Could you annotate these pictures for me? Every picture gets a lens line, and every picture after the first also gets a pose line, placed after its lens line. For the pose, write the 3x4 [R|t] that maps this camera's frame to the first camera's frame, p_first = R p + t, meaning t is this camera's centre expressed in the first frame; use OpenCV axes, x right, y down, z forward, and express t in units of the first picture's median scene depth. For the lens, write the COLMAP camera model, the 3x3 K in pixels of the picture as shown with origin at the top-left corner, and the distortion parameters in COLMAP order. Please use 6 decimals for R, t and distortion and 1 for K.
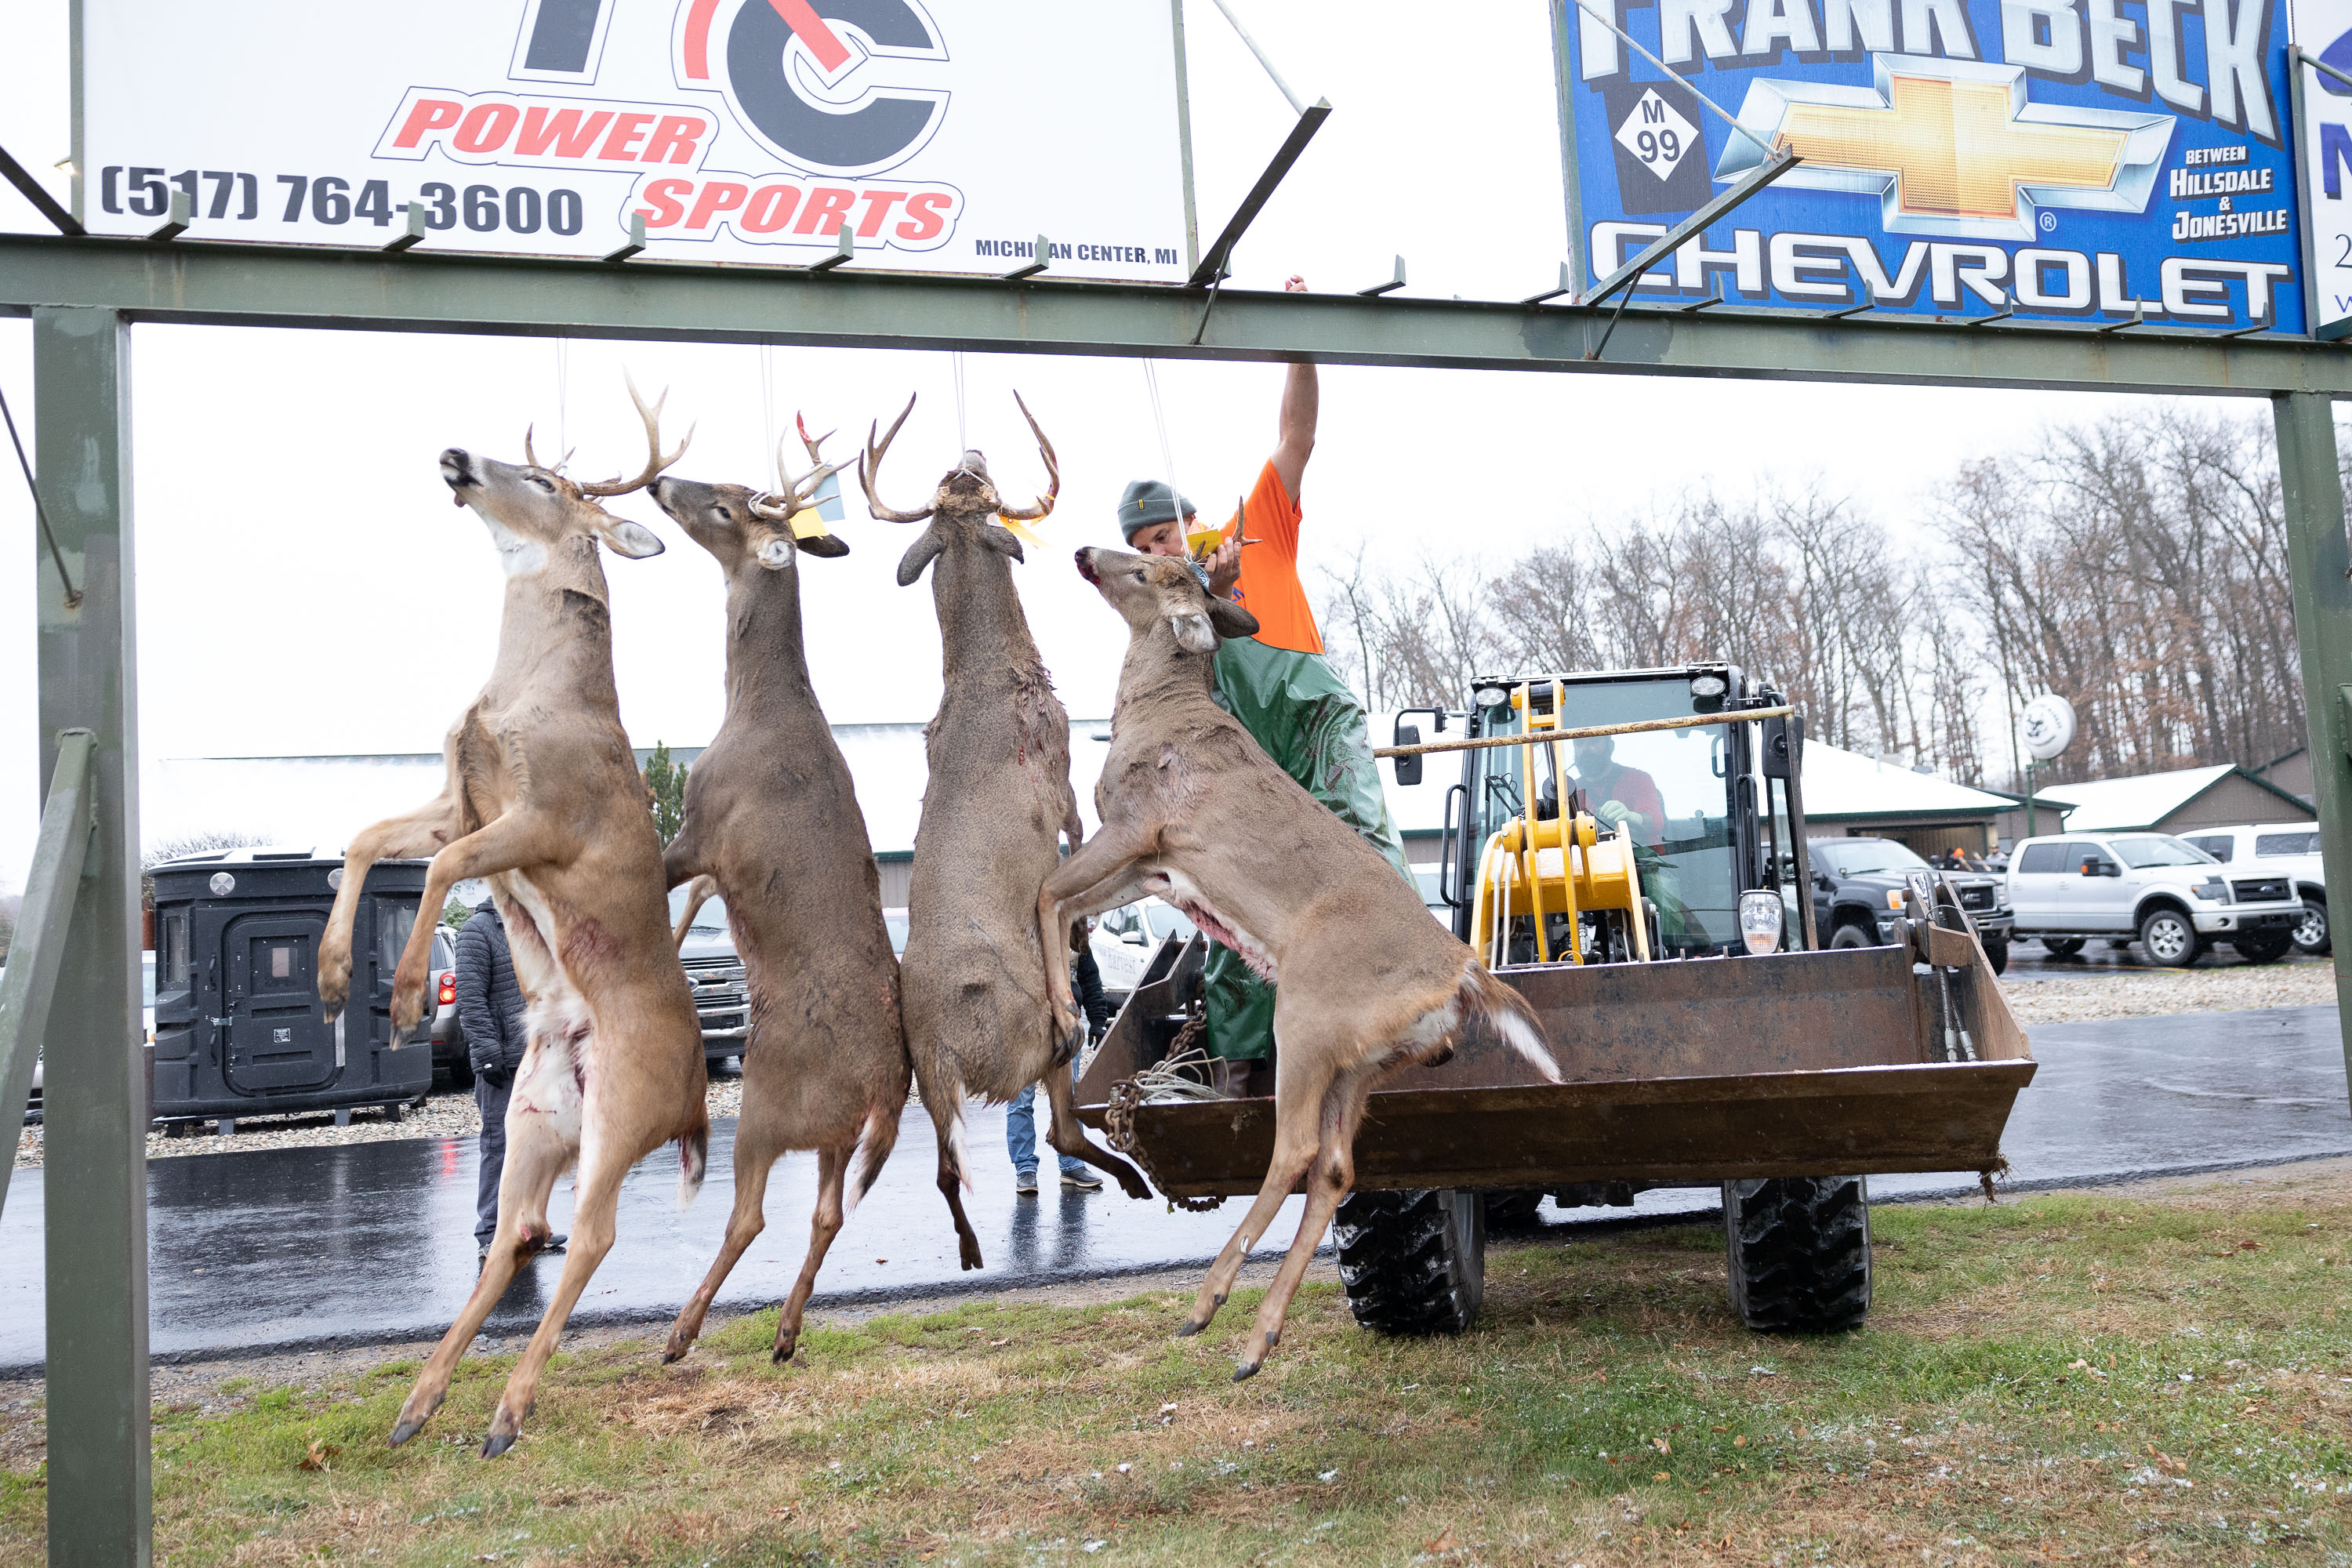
lens RADIAL K [[1778.5, 0, 1153.6], [0, 1778.5, 770.4], [0, 0, 1]] dist [-0.012449, 0.014328]
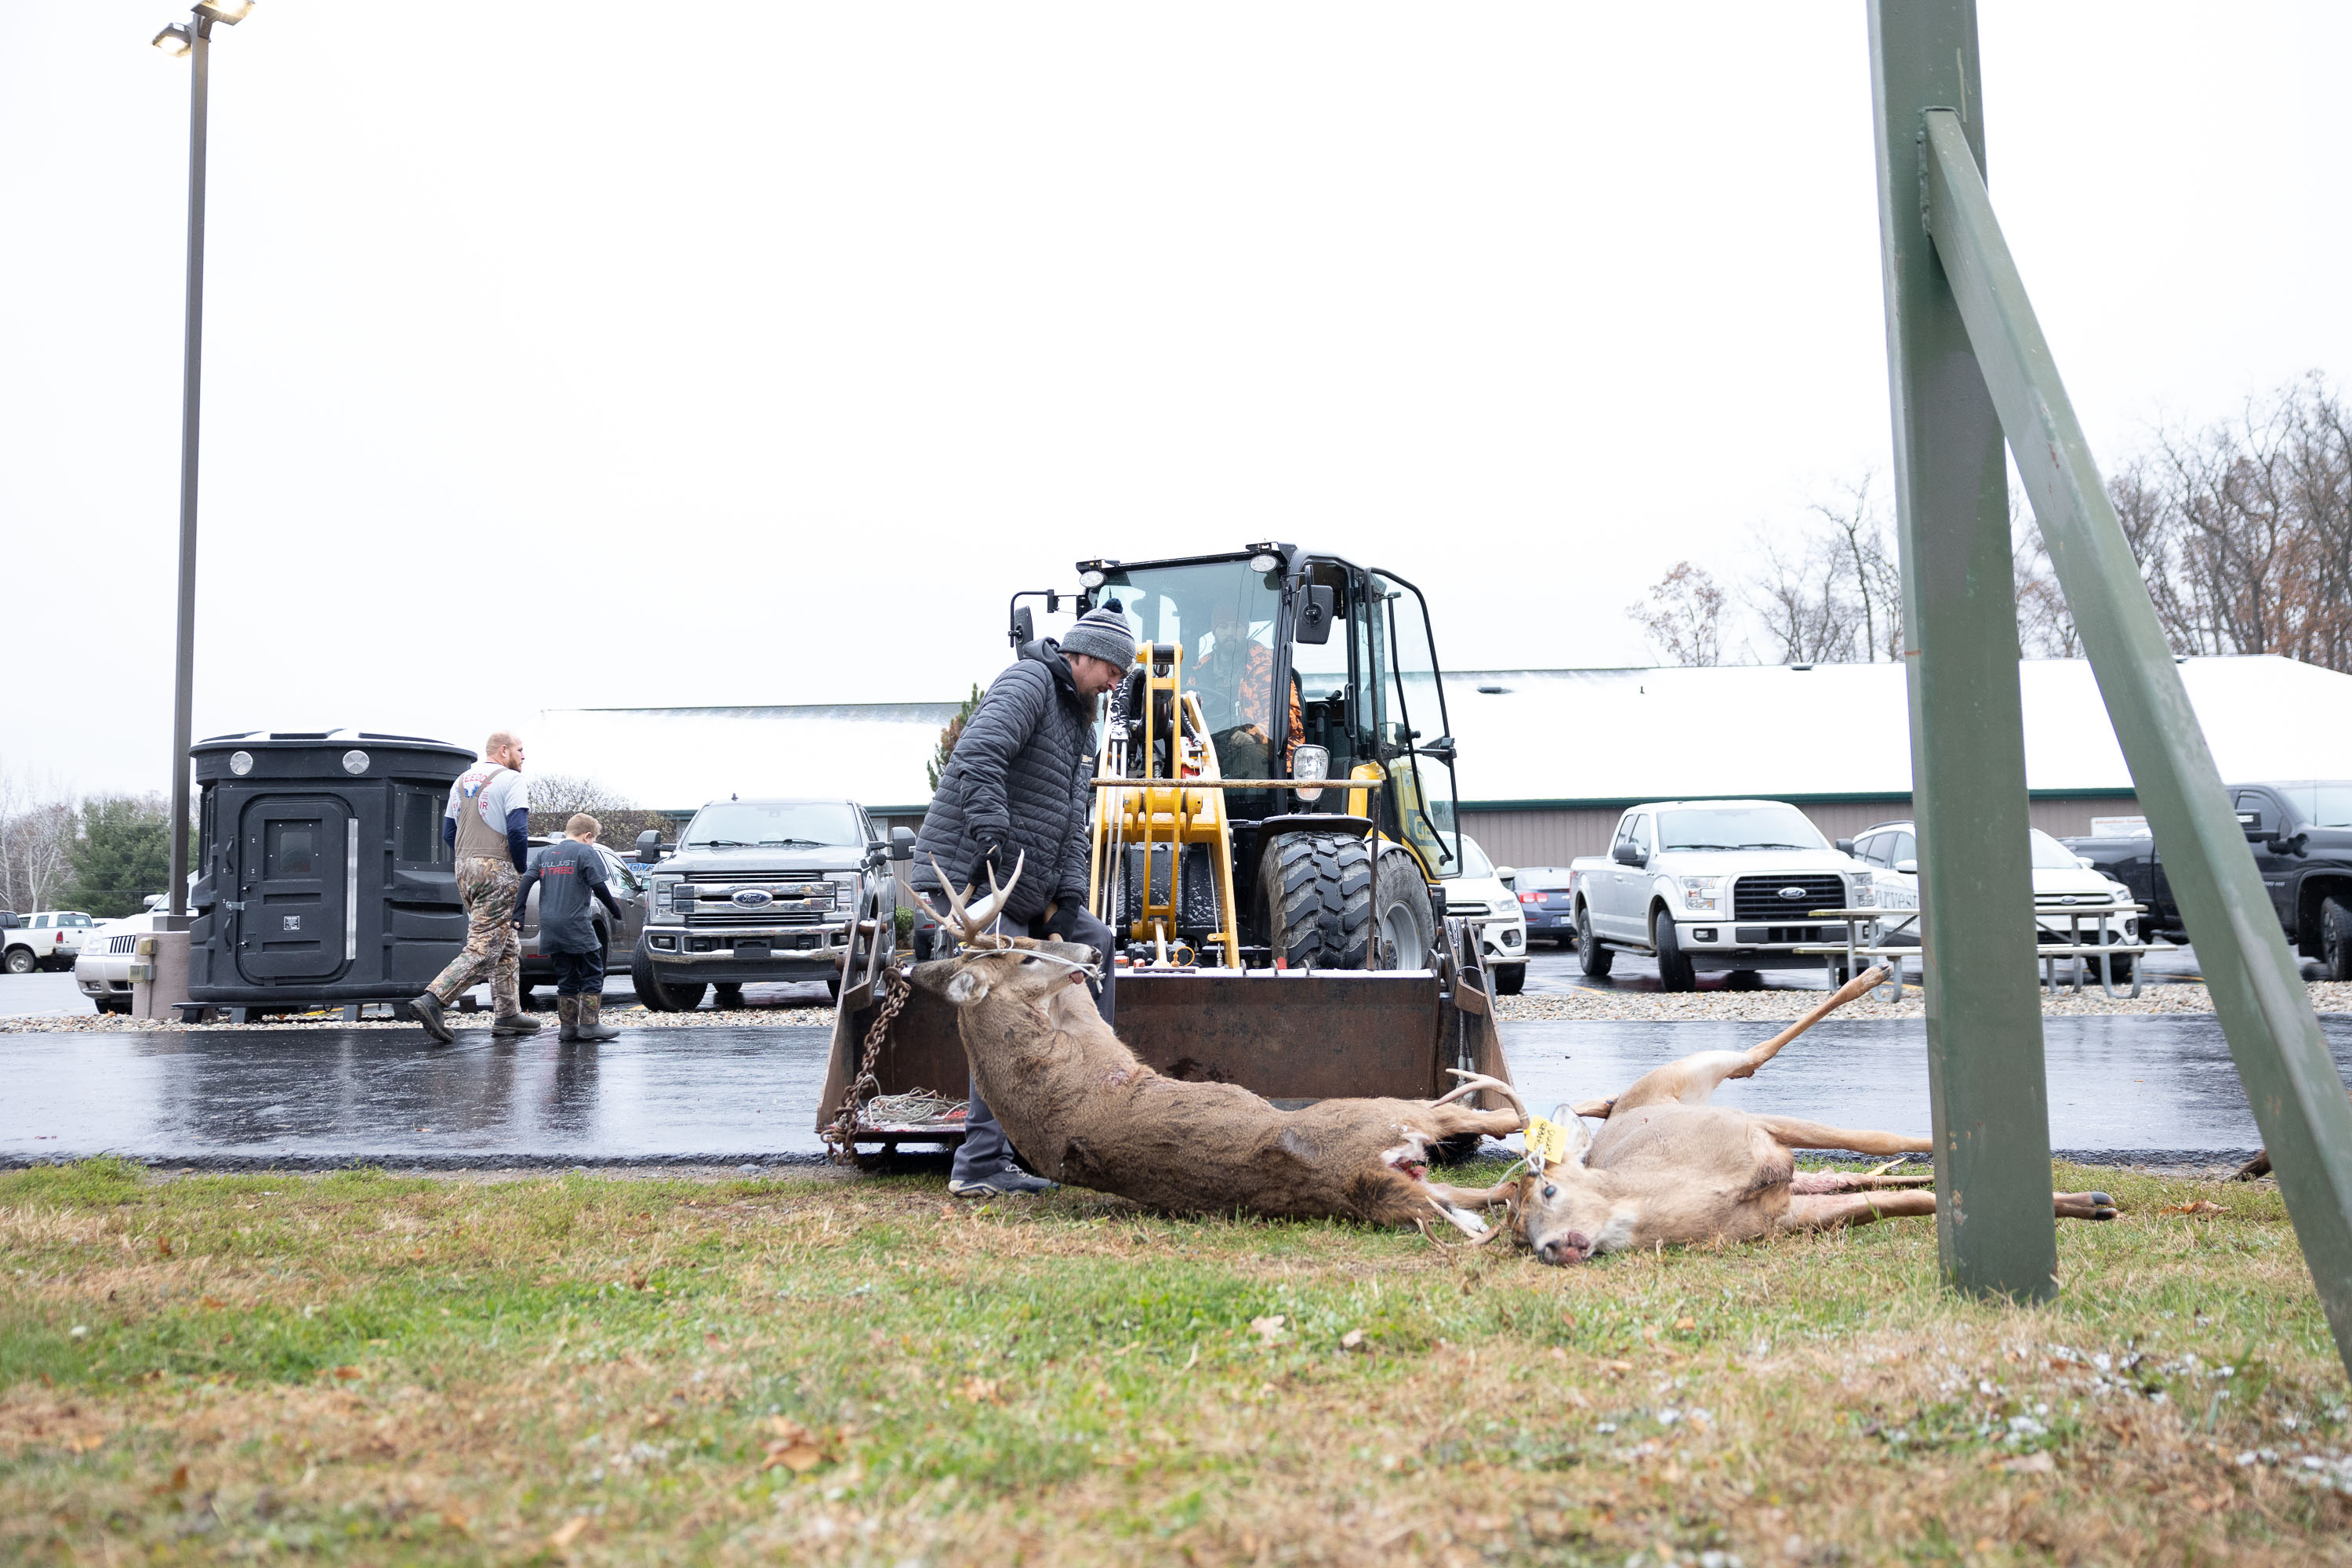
lens RADIAL K [[1902.9, 0, 1181.5], [0, 1902.9, 778.3], [0, 0, 1]] dist [-0.028663, 0.037859]
pose [[0.958896, 0.010788, -0.283554, 0.732905], [-0.010087, 0.999941, 0.003934, 0.183300], [0.283580, -0.000912, 0.958948, 0.474267]]
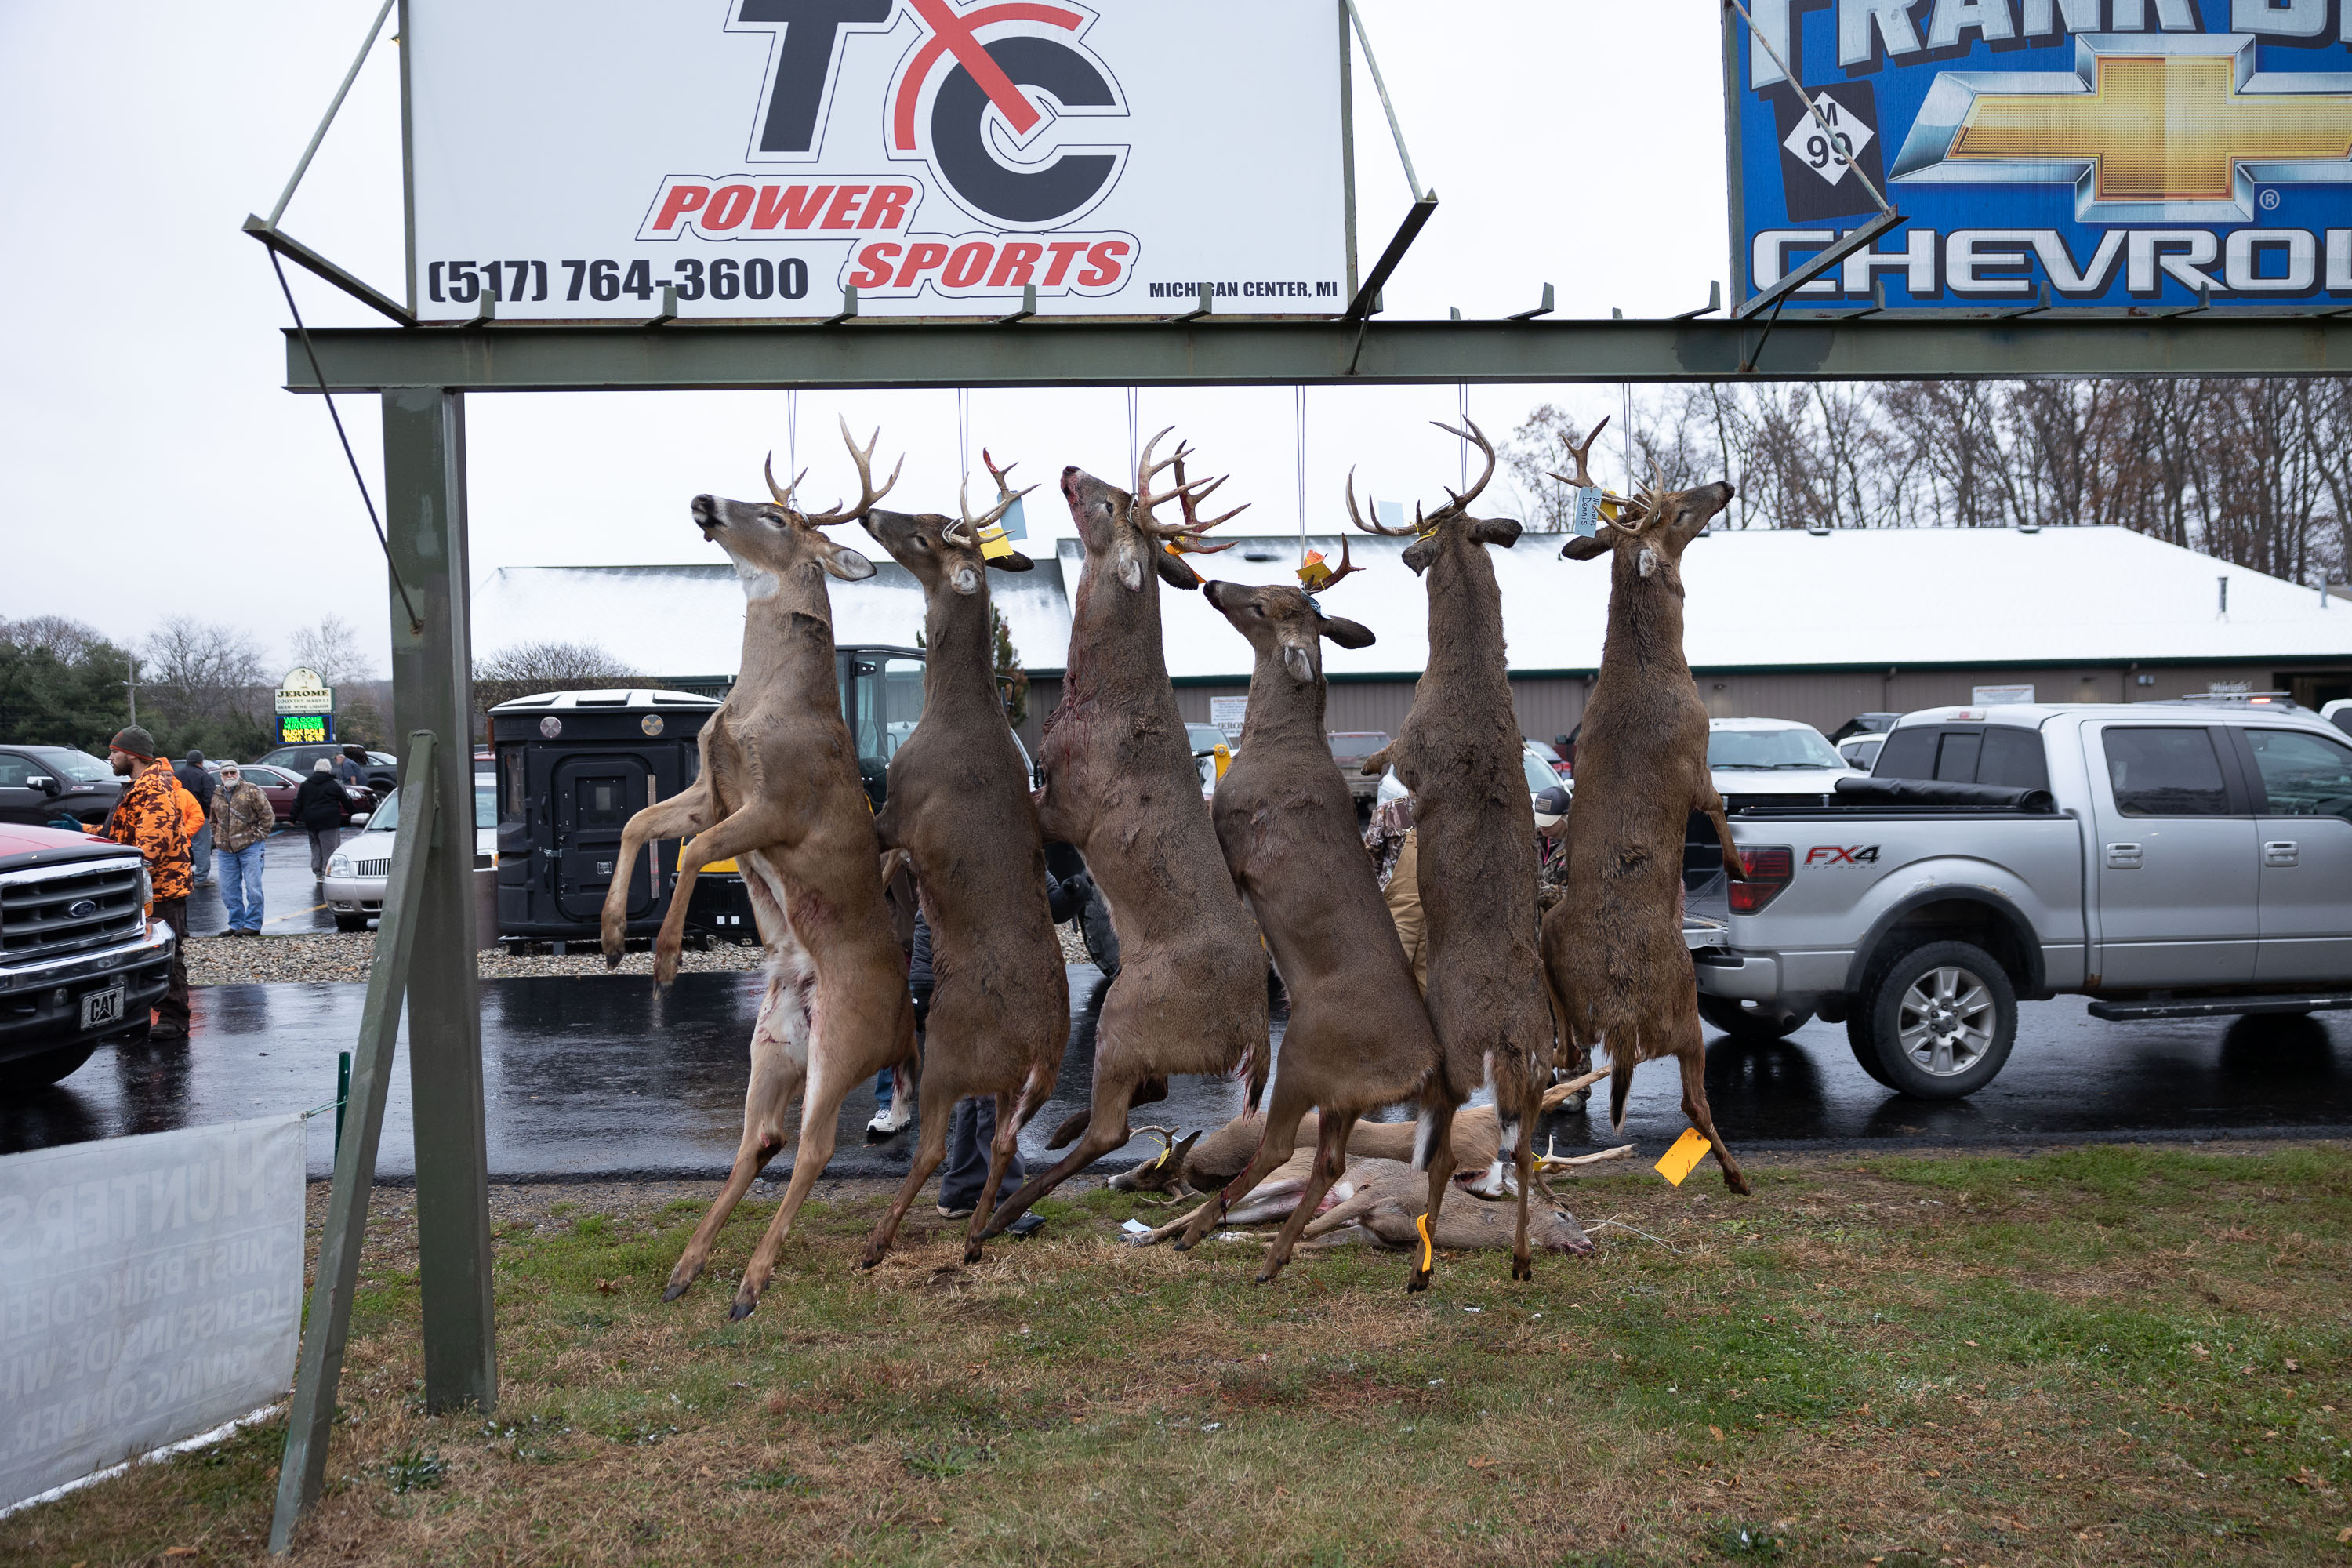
lens RADIAL K [[1902.9, 0, 1119.0], [0, 1902.9, 779.1], [0, 0, 1]] dist [-0.028663, 0.037859]
pose [[0.980377, 0.034735, -0.194047, 0.118540], [-0.012188, 0.993151, 0.116200, -0.126074], [0.196754, -0.111555, 0.974086, -0.185479]]
